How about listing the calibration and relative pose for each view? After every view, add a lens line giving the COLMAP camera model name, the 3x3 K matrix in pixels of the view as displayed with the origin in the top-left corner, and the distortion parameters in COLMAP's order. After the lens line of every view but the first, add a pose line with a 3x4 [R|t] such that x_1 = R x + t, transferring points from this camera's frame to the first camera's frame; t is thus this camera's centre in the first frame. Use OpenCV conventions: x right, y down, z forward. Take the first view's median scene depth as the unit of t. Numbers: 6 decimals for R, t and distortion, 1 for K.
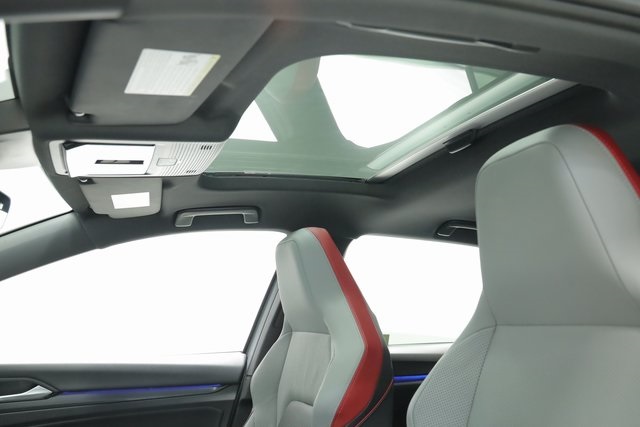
lens RADIAL K [[583.3, 0, 320.0], [0, 583.3, 213.5], [0, 0, 1]] dist [-0.001544, -0.002454]
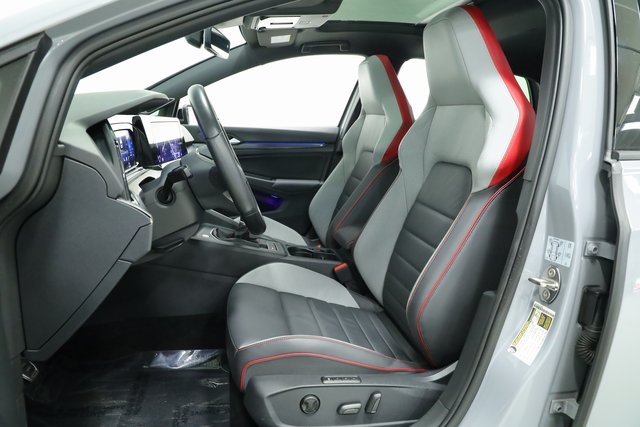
lens RADIAL K [[513.2, 0, 320.0], [0, 513.2, 213.5], [0, 0, 1]] dist [-0.003658, -0.001108]
pose [[0.989398, 0.059097, -0.132659, 0.041216], [-0.008160, 0.934640, 0.355503, -0.076072], [0.144998, -0.350651, 0.925213, -0.602271]]
